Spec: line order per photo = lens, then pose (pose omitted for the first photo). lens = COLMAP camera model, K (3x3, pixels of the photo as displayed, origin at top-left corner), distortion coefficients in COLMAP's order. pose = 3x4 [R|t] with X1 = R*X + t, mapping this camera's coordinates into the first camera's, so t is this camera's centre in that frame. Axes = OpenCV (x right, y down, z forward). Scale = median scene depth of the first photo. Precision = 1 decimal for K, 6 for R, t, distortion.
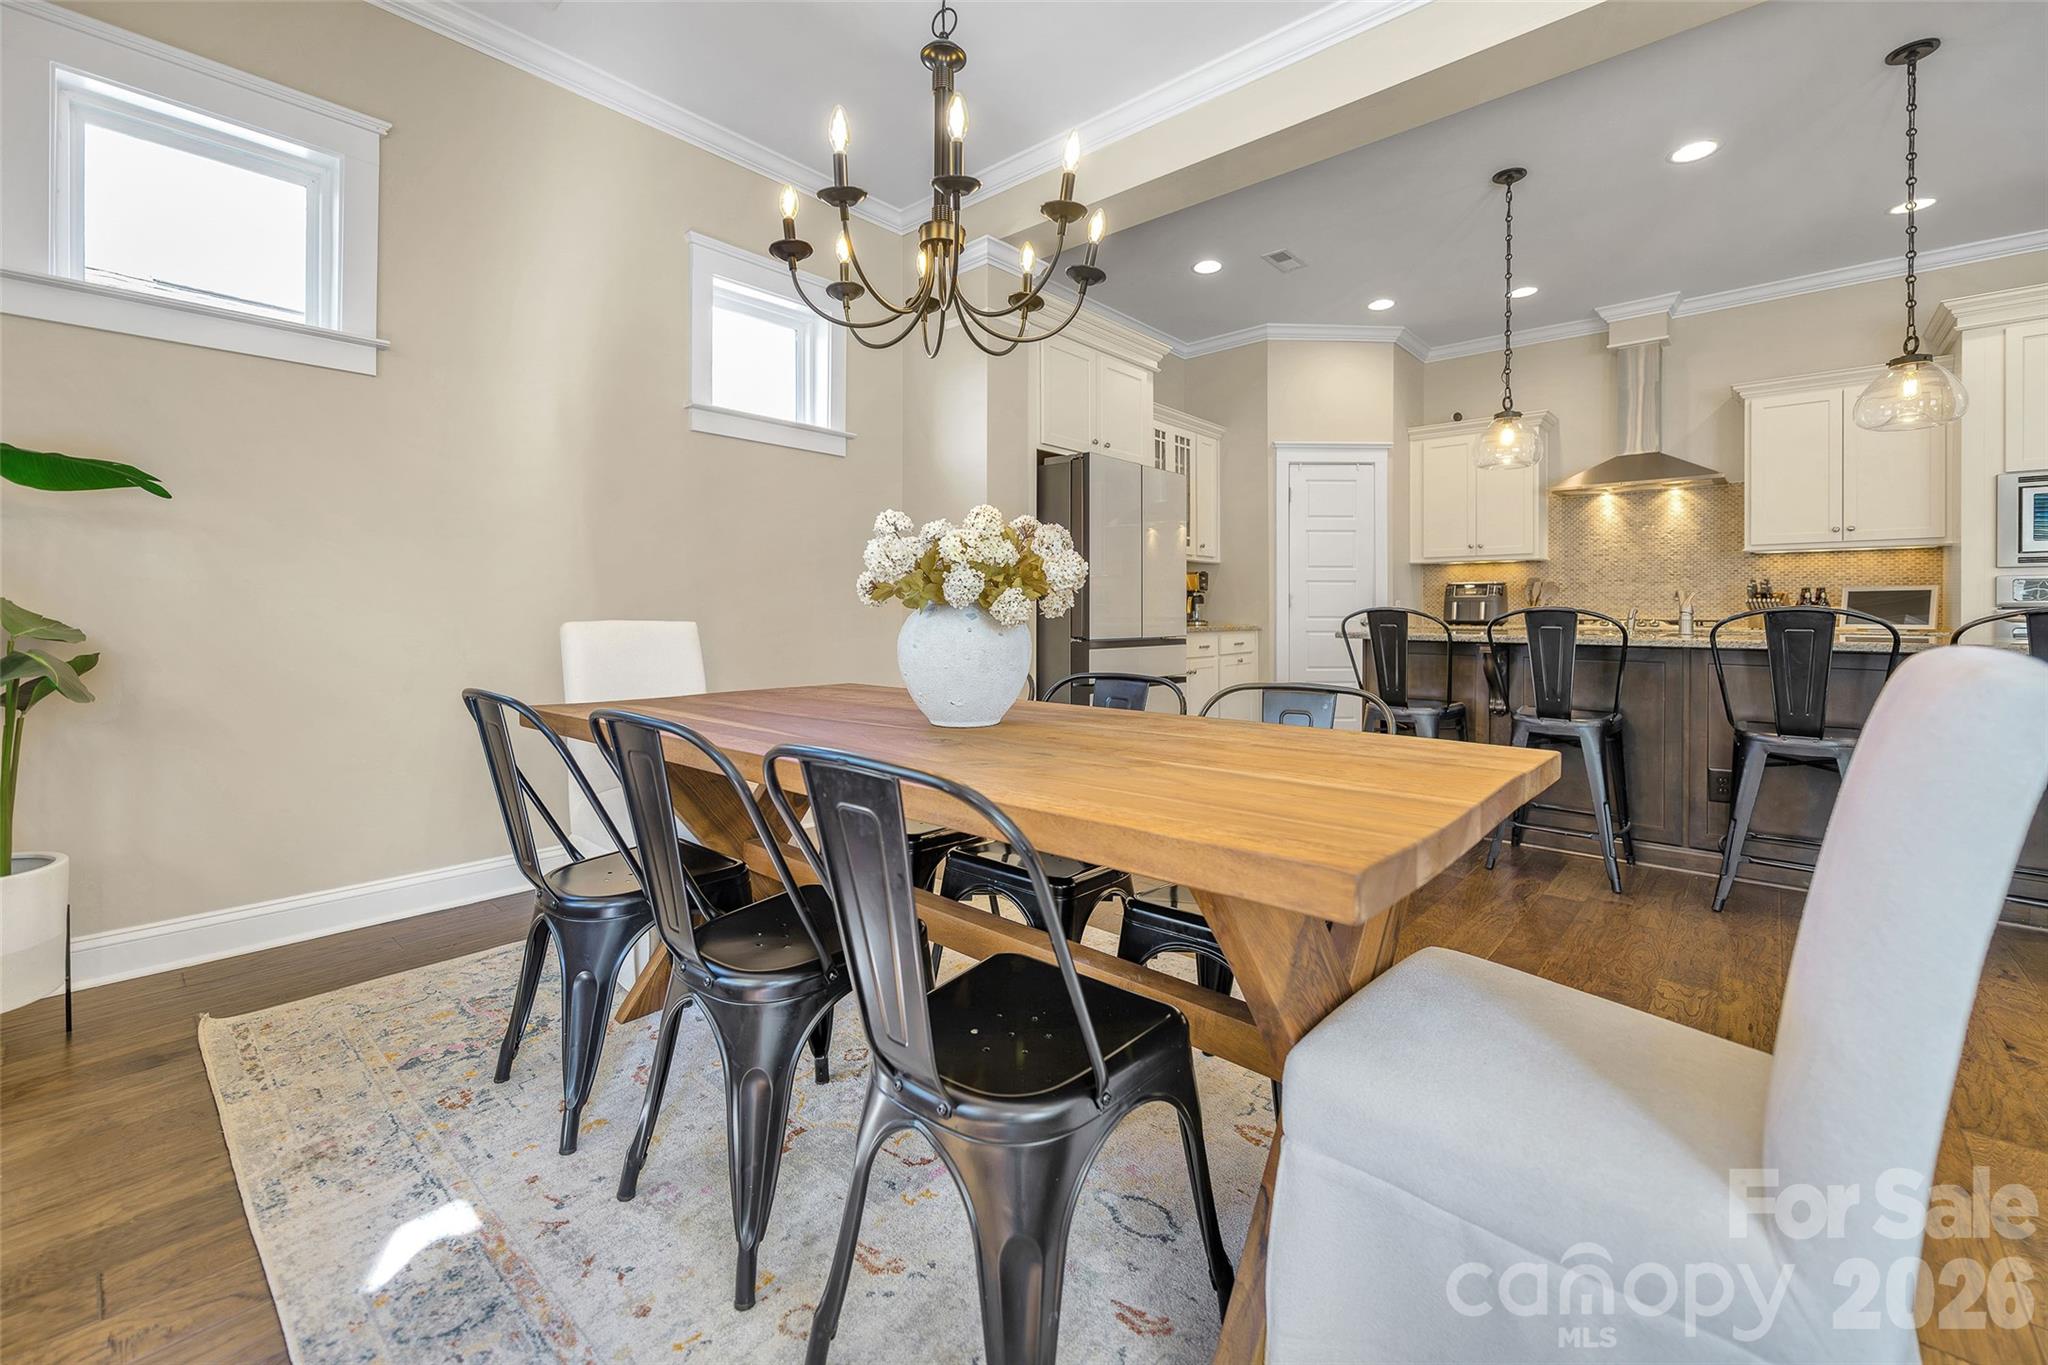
lens RADIAL K [[847.4, 0, 1024.2], [0, 847.4, 611.6], [0, 0, 1]] dist [-0.000106, -0.000015]
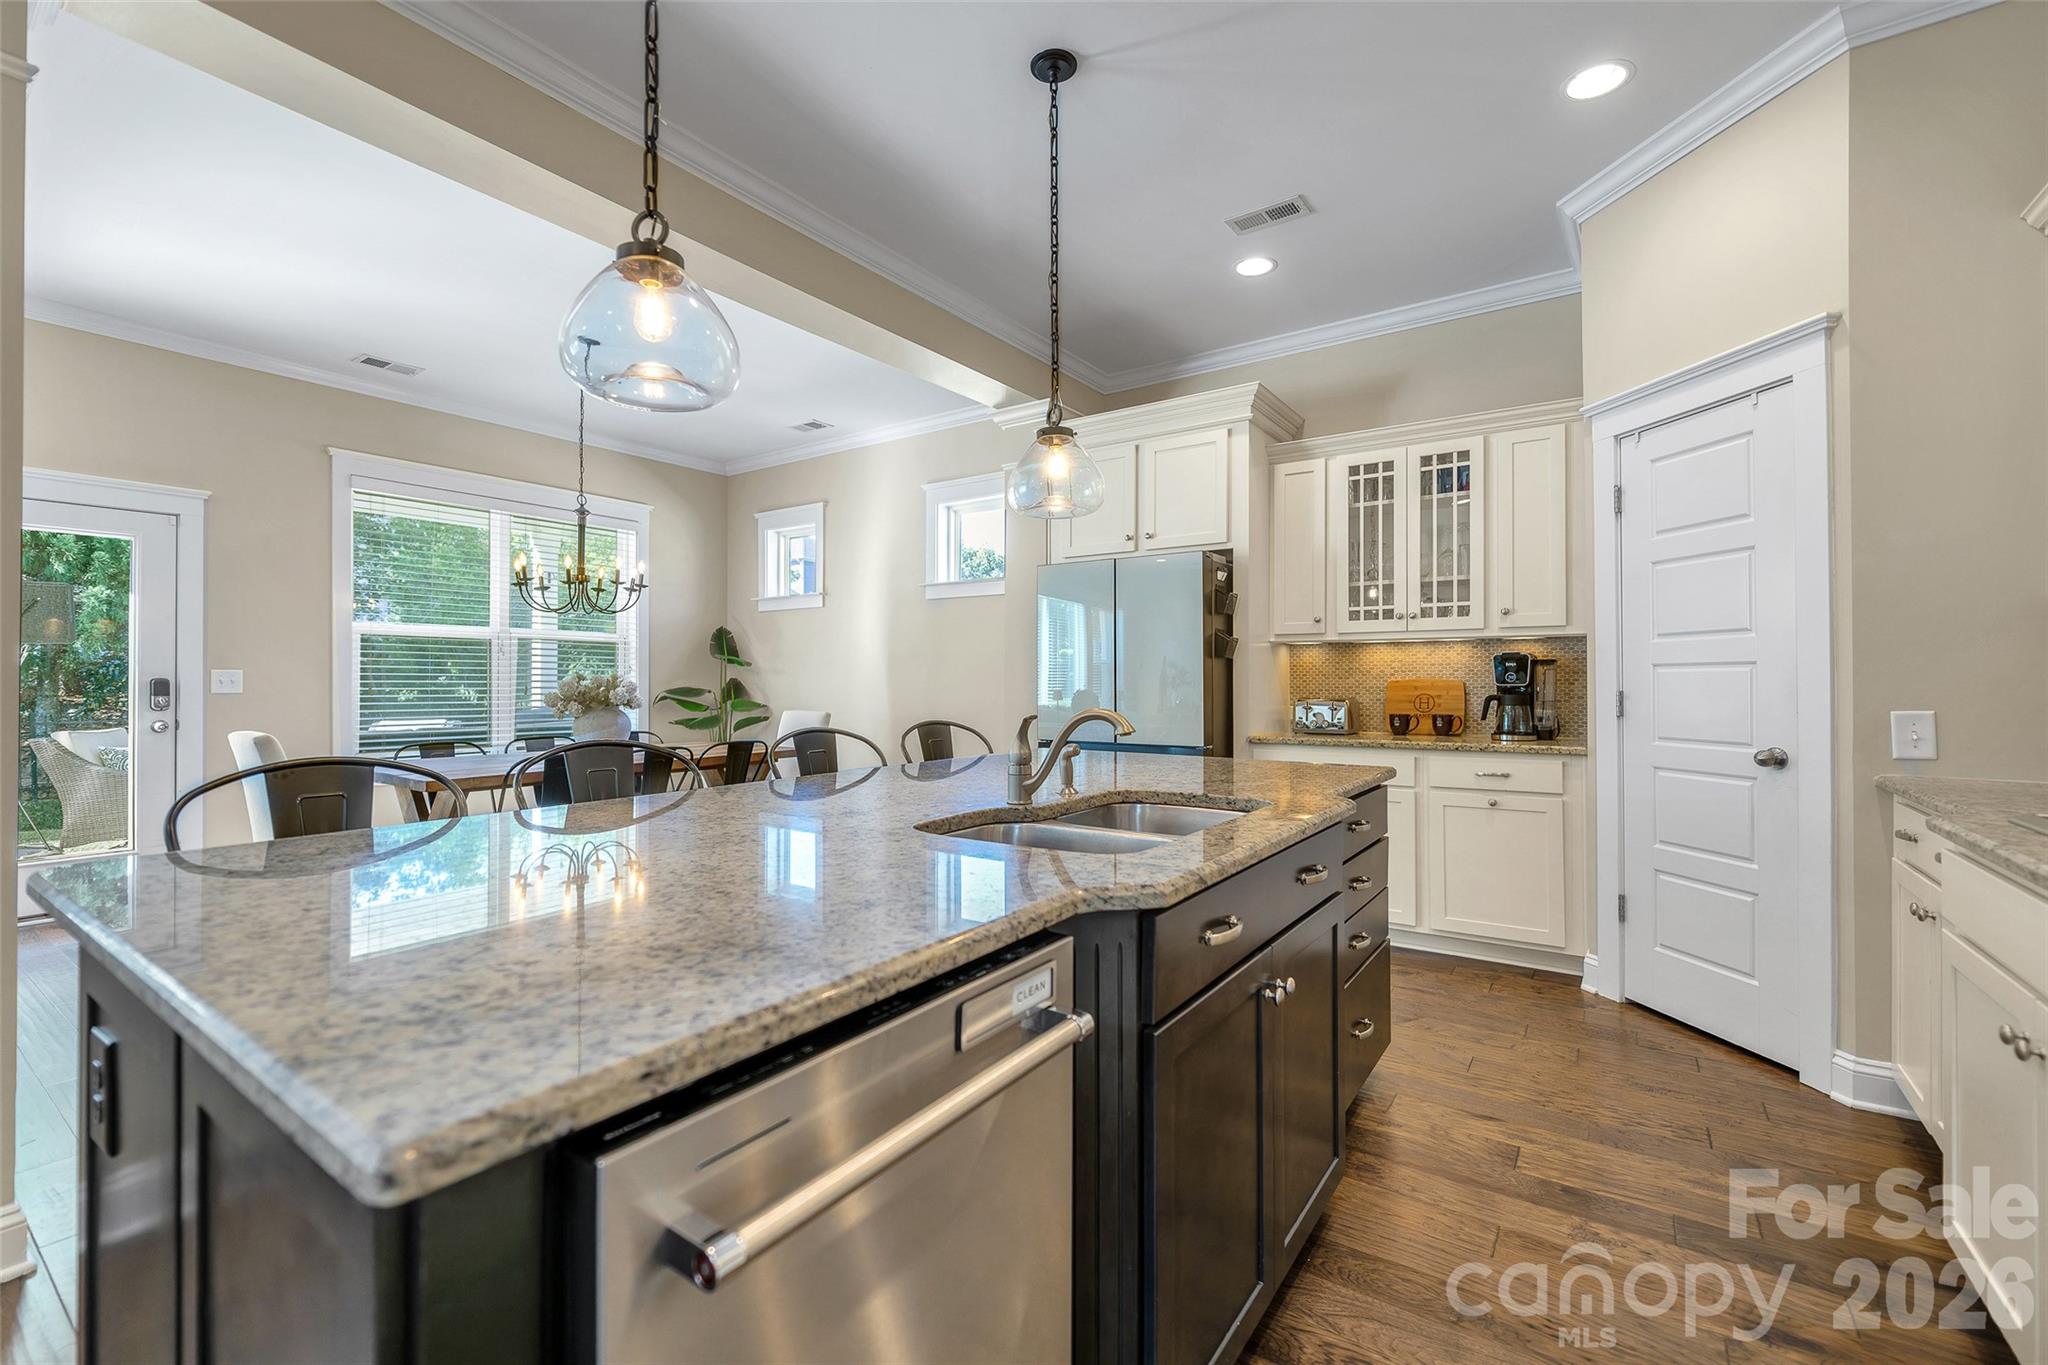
lens RADIAL K [[860.8, 0, 1022.8], [0, 860.8, 673.6], [0, 0, 1]] dist [0.000441, -0.000235]
pose [[0.116421, -0.011665, -0.993131, 0.830720], [0.002149, 0.999932, -0.011493, -0.027973], [0.993198, -0.000796, 0.116438, 0.610576]]
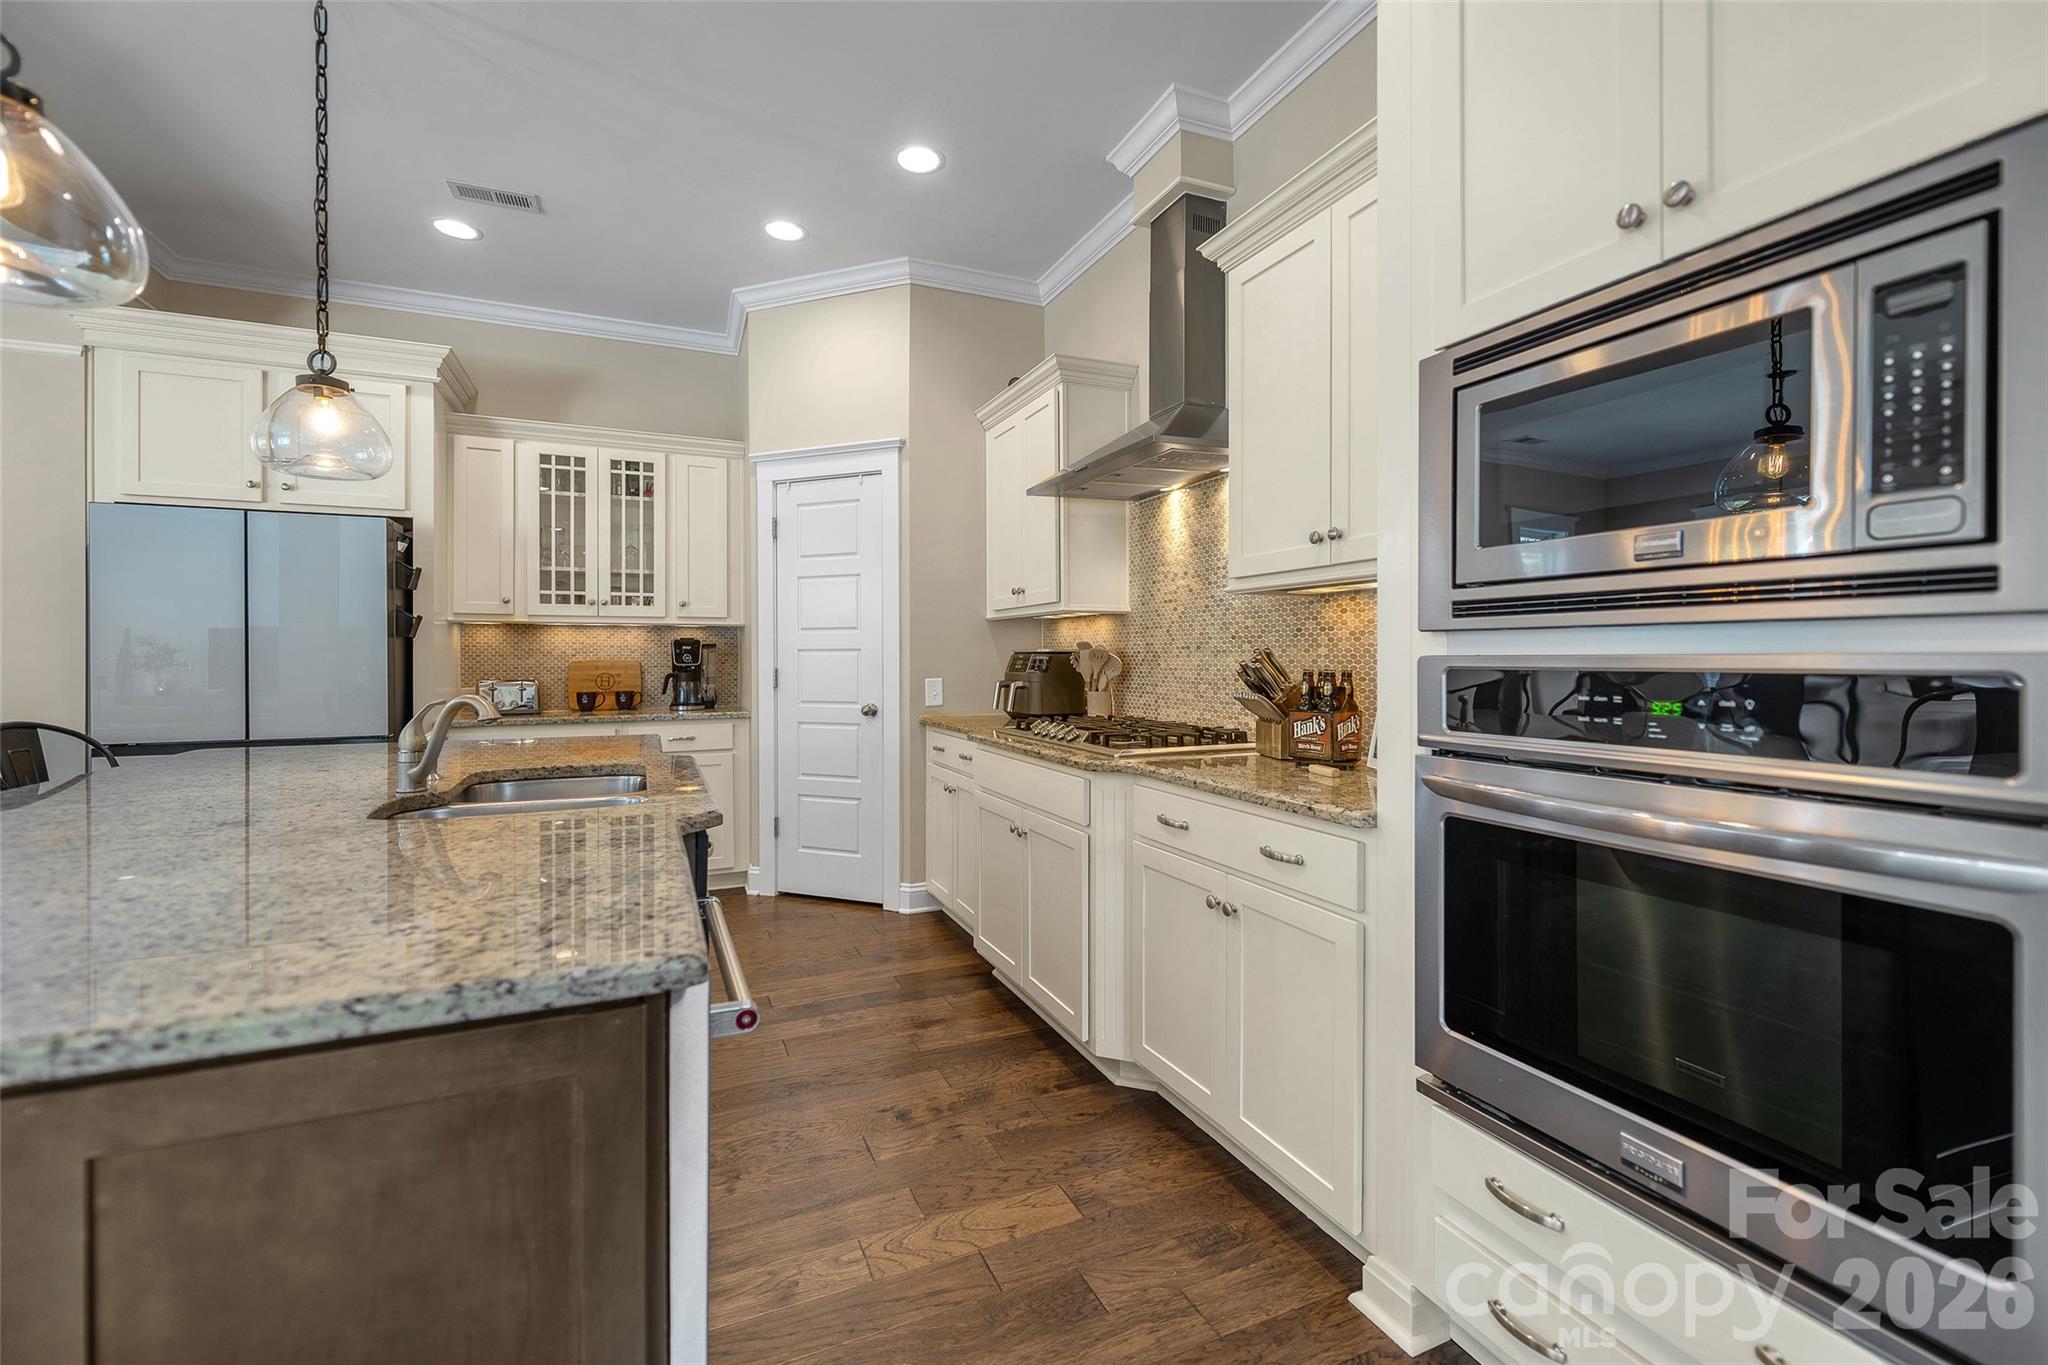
lens RADIAL K [[878.6, 0, 1033.9], [0, 878.6, 659.7], [0, 0, 1]] dist [-0.000345, -0.000057]
pose [[0.911431, -0.003463, -0.411439, 0.849745], [0.004903, 0.999985, 0.002444, -0.031052], [0.411424, -0.004245, 0.911434, 0.447601]]
